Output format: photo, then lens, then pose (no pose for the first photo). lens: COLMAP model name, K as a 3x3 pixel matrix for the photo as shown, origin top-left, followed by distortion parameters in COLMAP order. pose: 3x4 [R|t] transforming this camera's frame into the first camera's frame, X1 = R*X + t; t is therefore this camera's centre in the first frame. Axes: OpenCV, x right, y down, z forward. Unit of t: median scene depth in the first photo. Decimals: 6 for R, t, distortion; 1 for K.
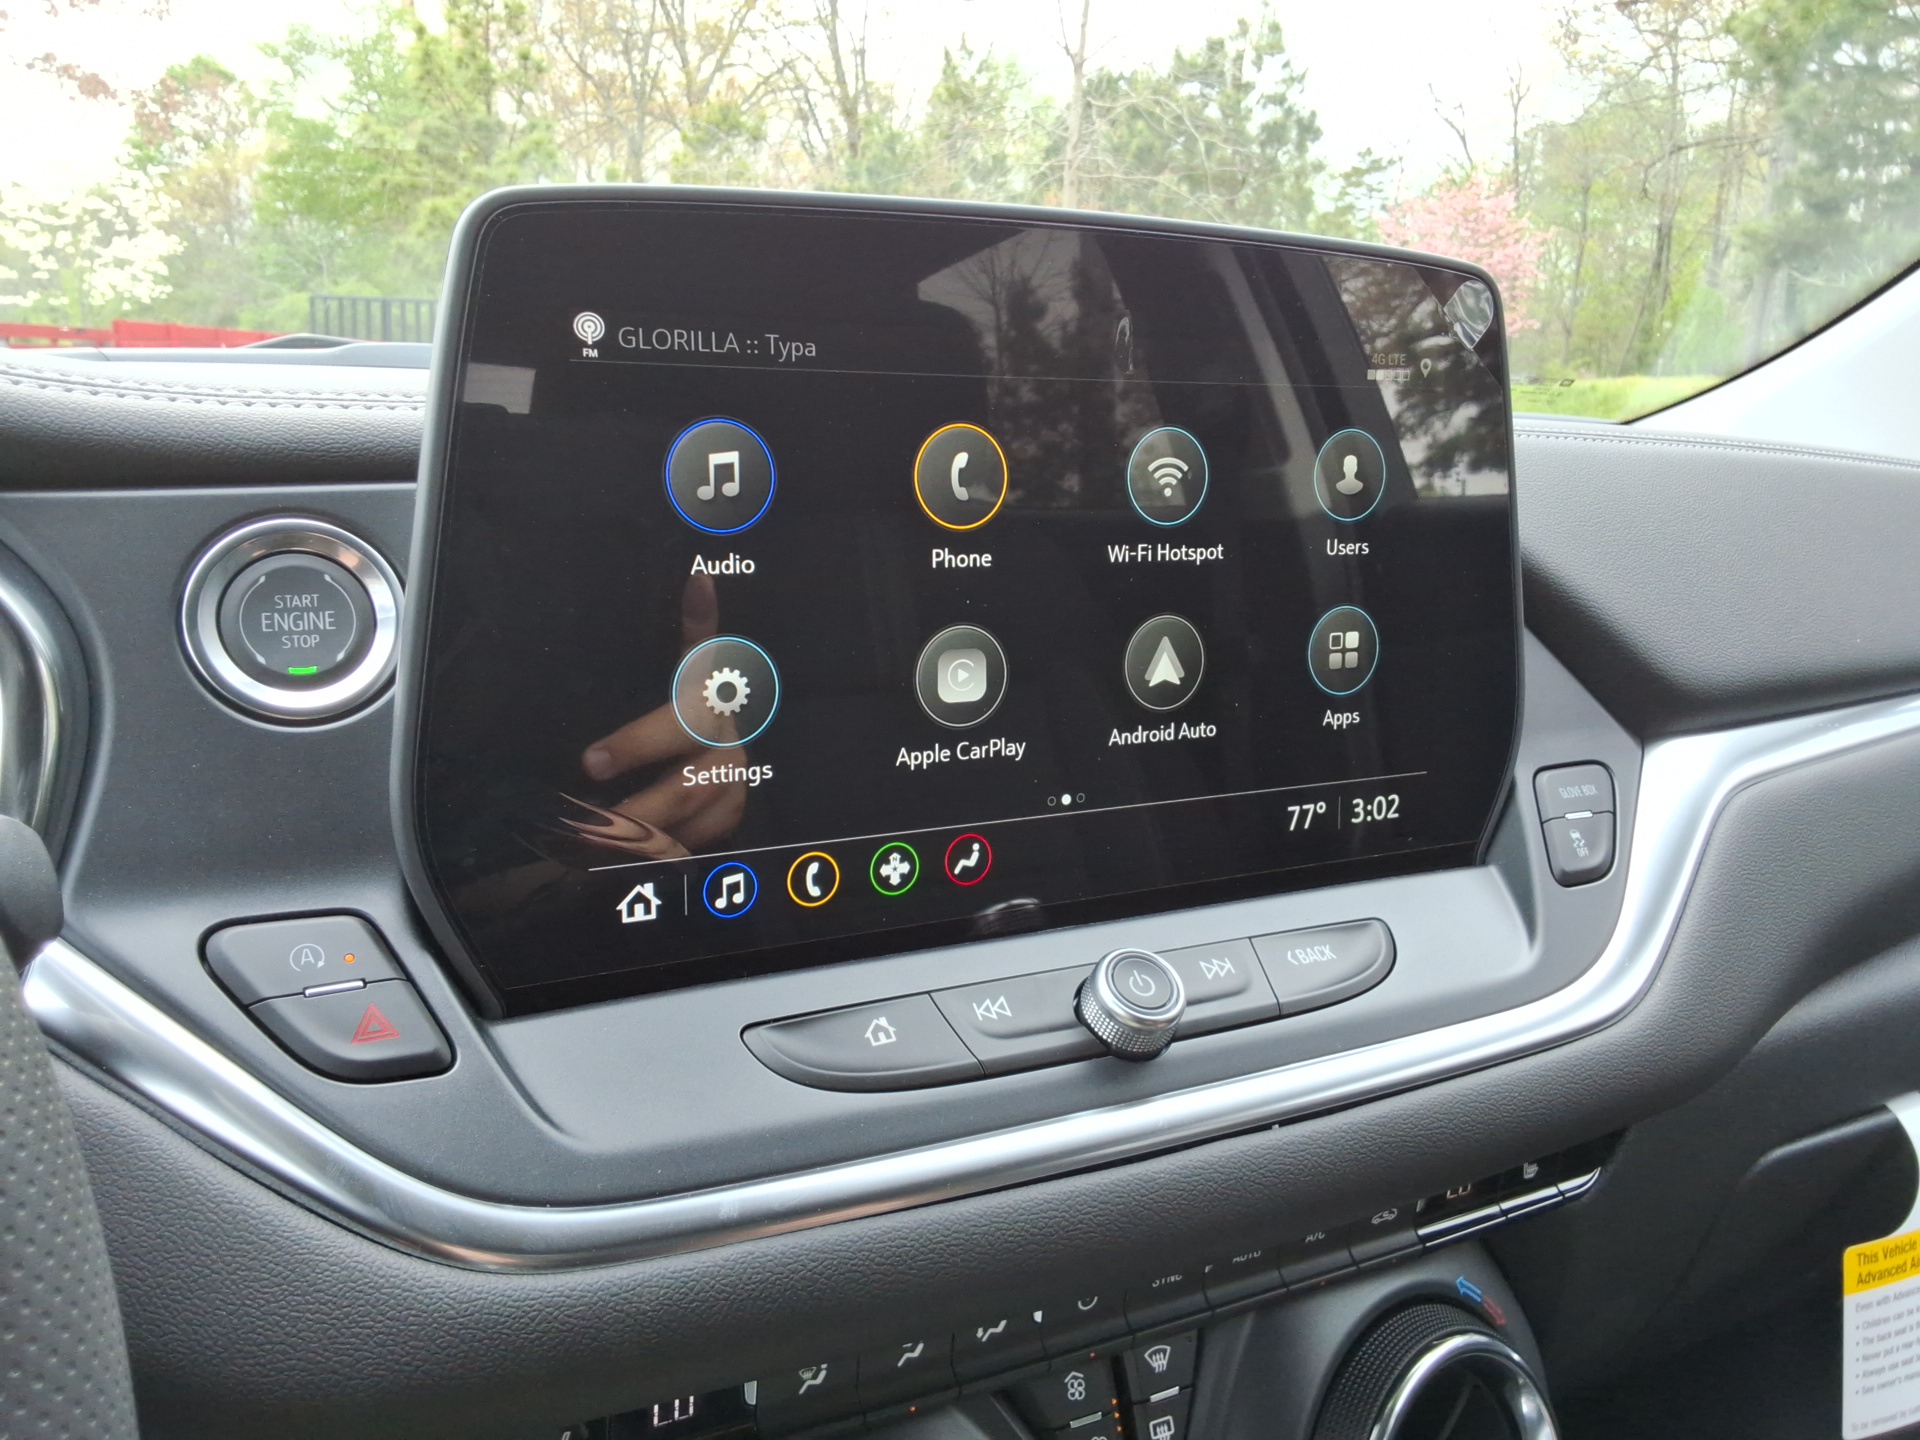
lens RADIAL K [[1562.2, 0, 979.1], [0, 1562.2, 692.1], [0, 0, 1]] dist [0.134411, -0.239999]
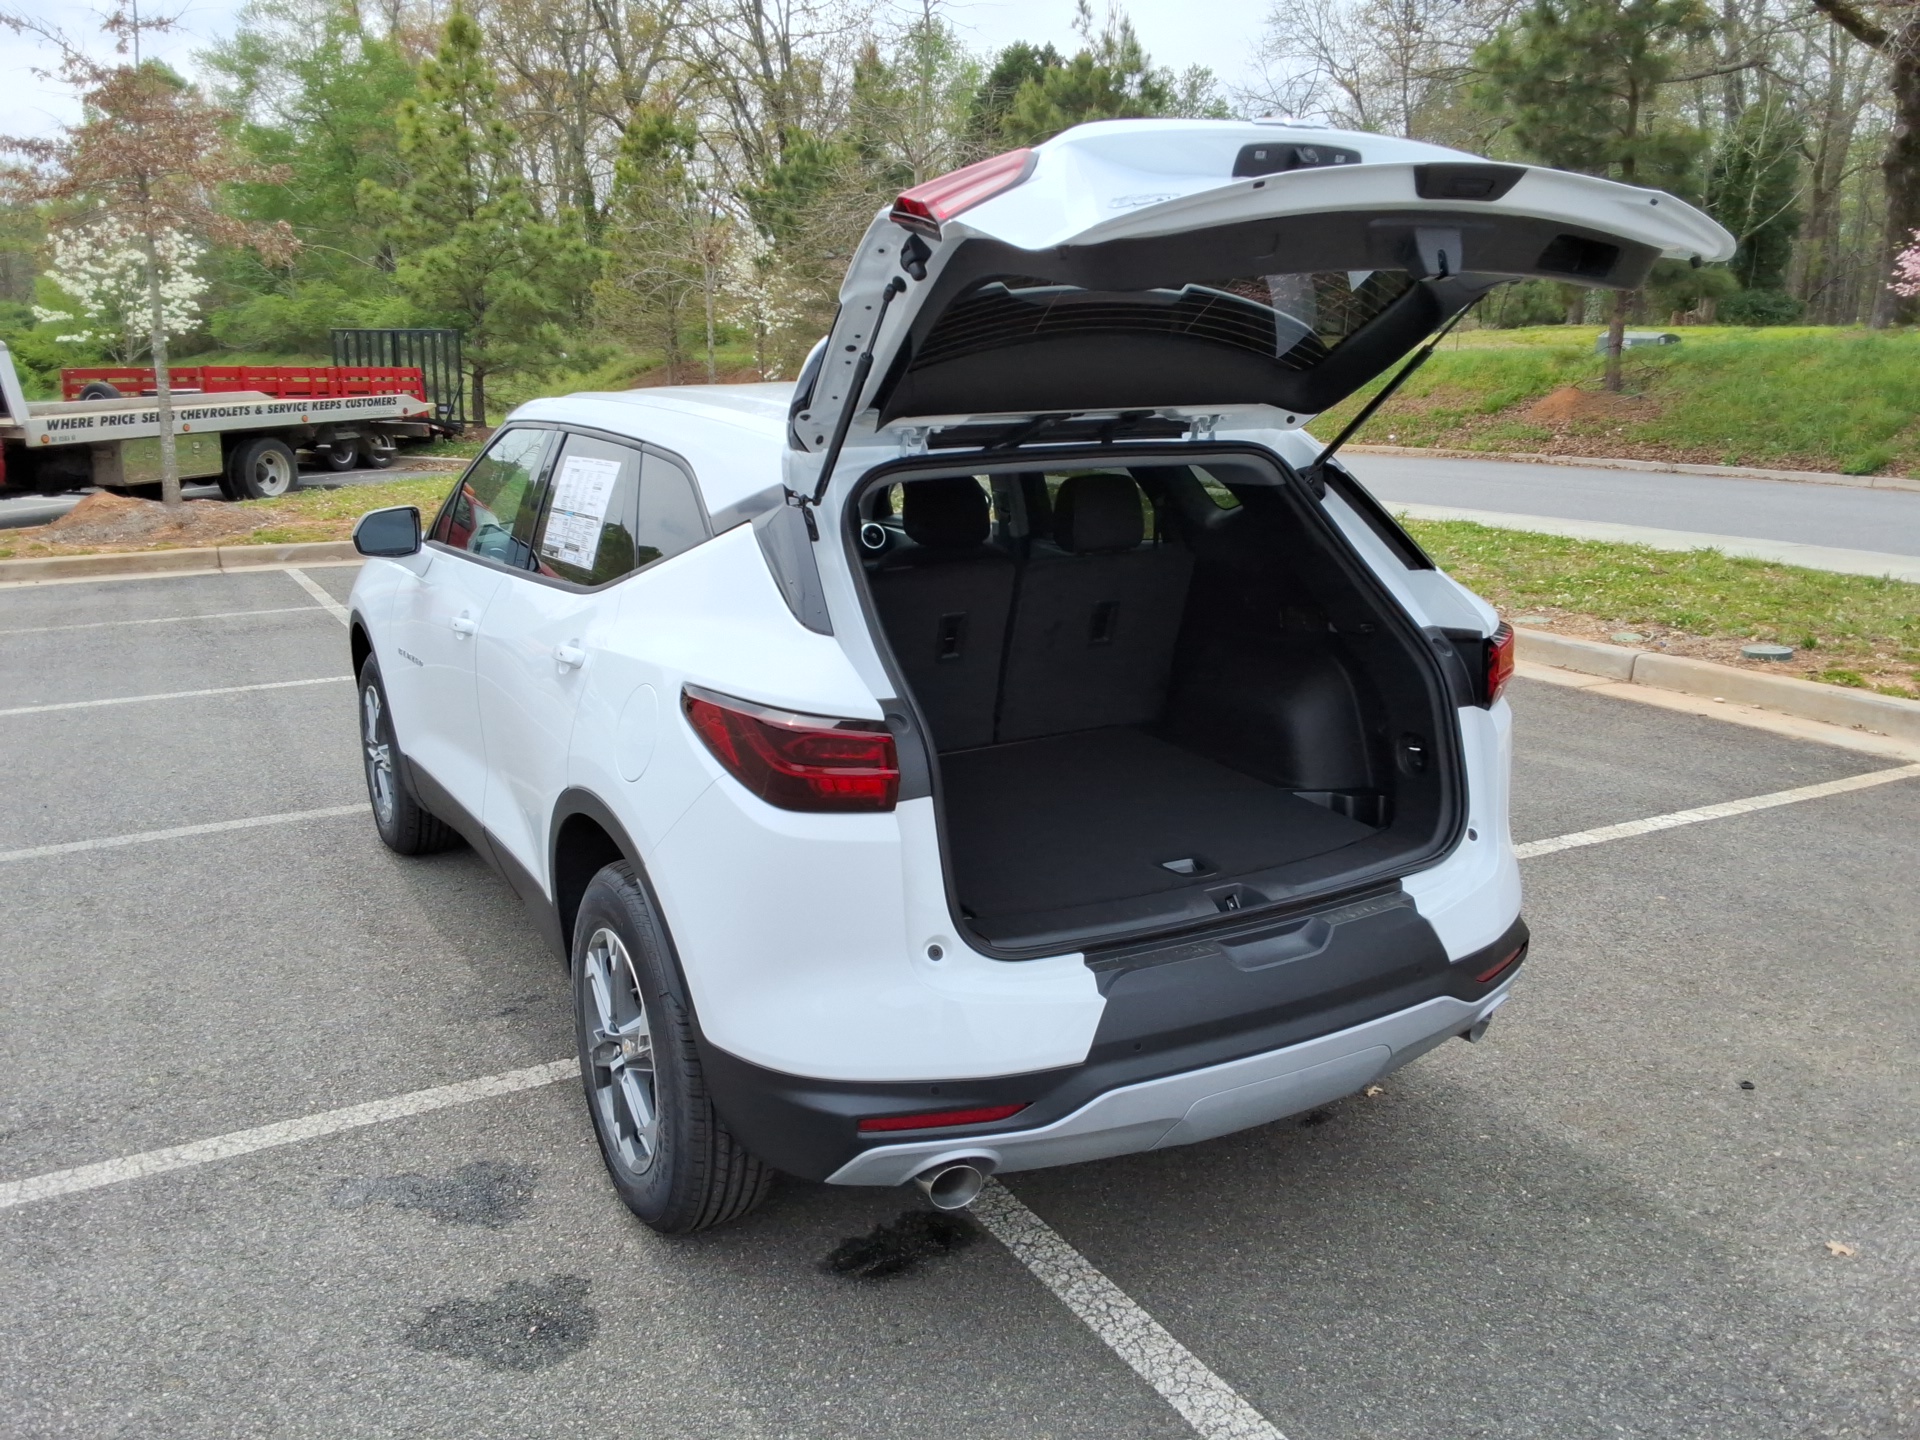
lens RADIAL K [[1543.2, 0, 974.4], [0, 1543.2, 689.7], [0, 0, 1]] dist [0.119389, -0.193733]
pose [[0.998684, -0.047106, 0.020276, 0.017568], [0.046522, 0.998514, 0.028377, 0.007847], [-0.021582, -0.027396, 0.999392, -0.107162]]
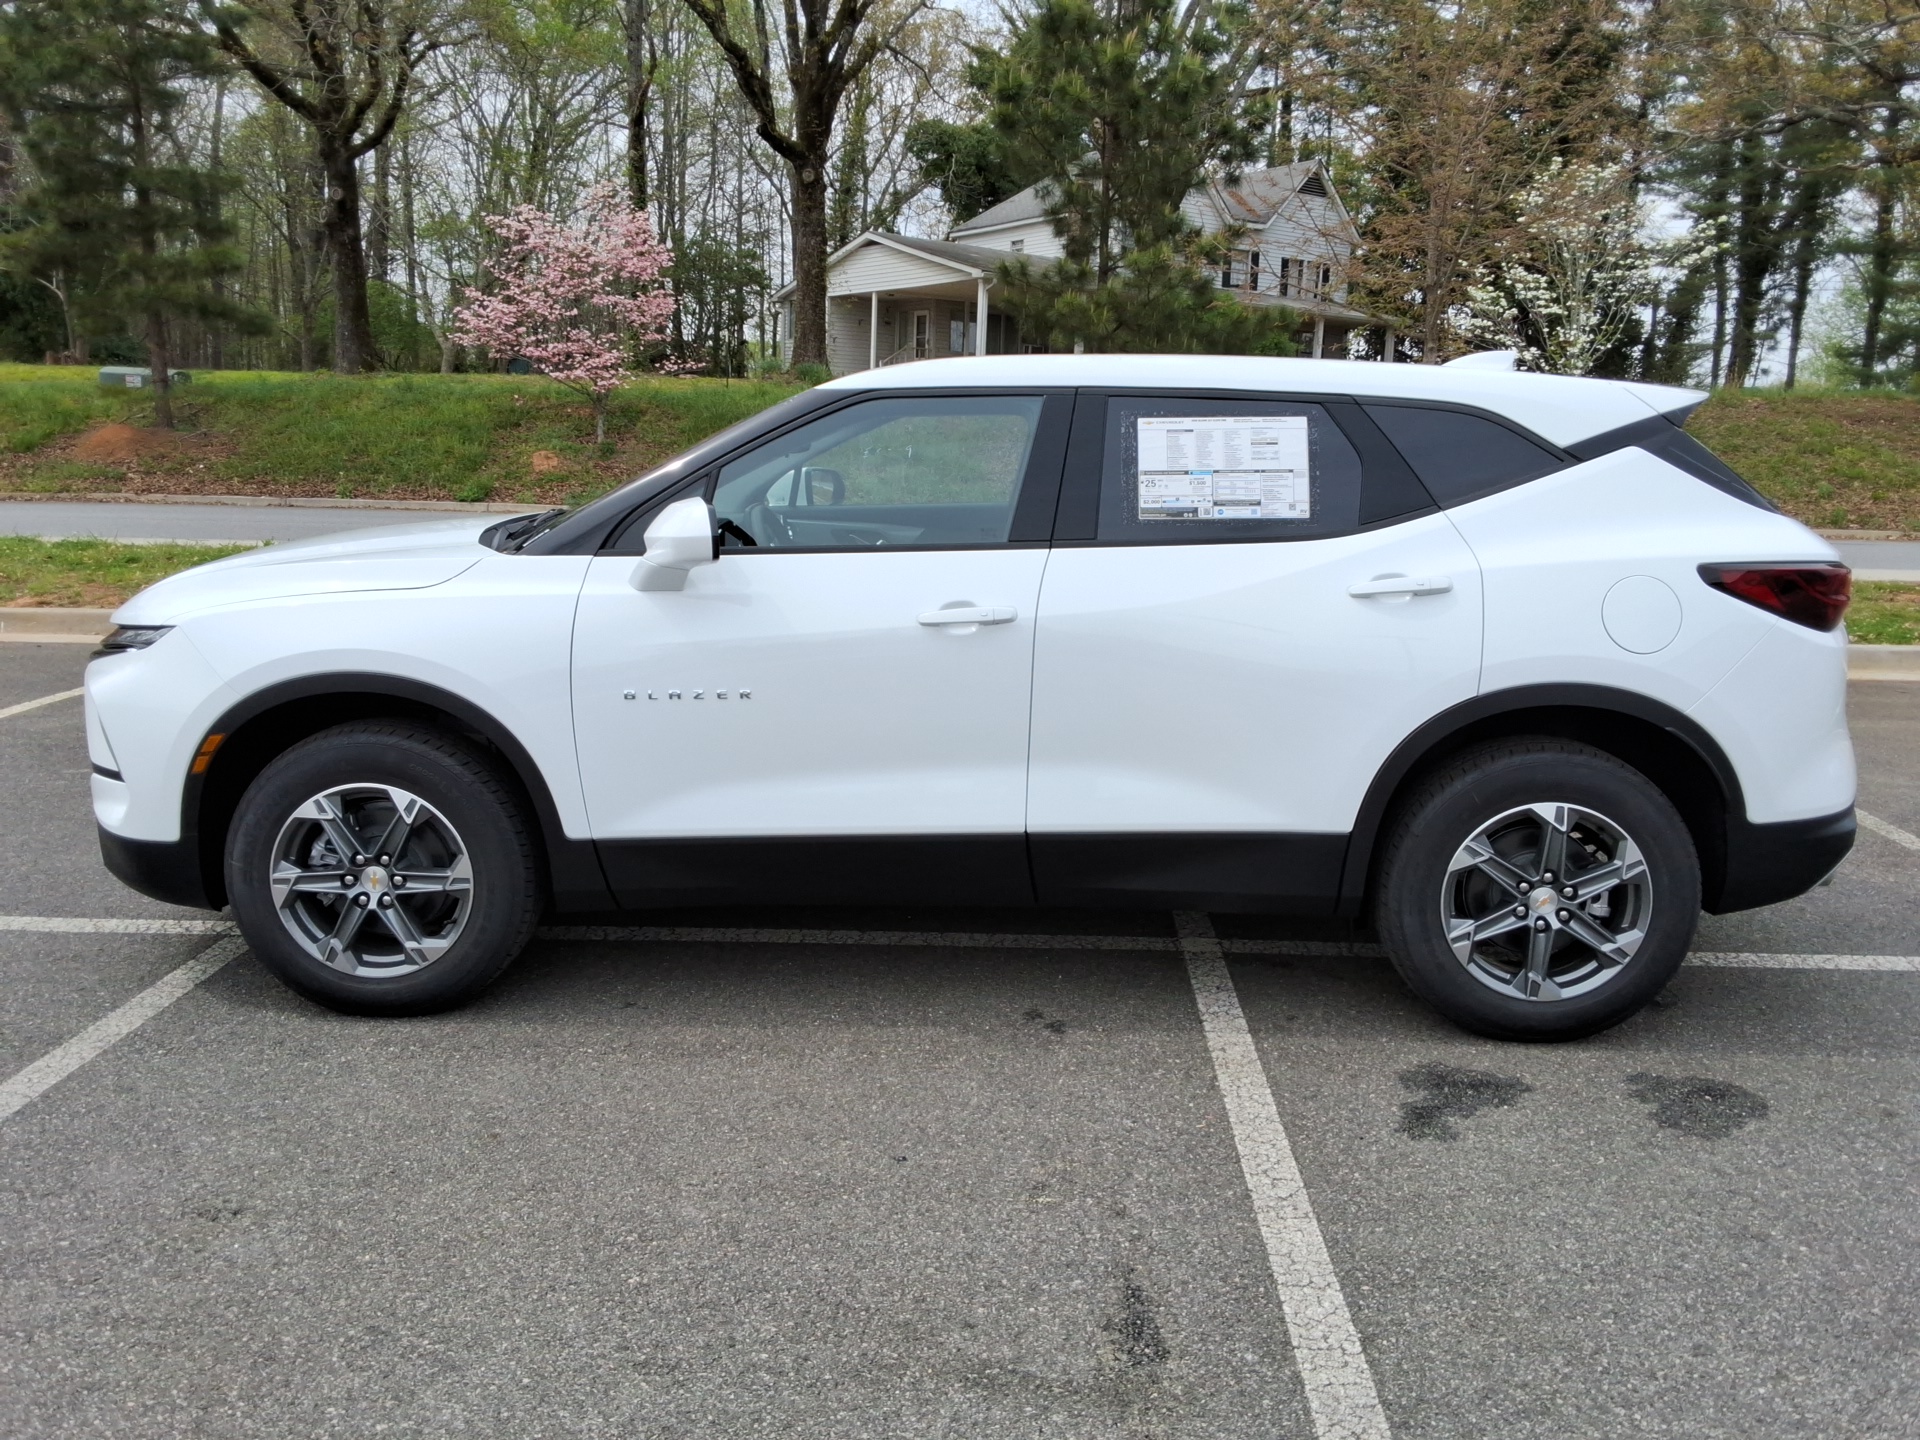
lens RADIAL K [[1543.2, 0, 974.4], [0, 1543.2, 689.7], [0, 0, 1]] dist [0.119389, -0.193733]
pose [[0.496983, -0.181660, 0.848533, -0.080191], [0.164029, 0.979880, 0.113709, -0.000136], [-0.852117, 0.082672, 0.516781, -0.055529]]
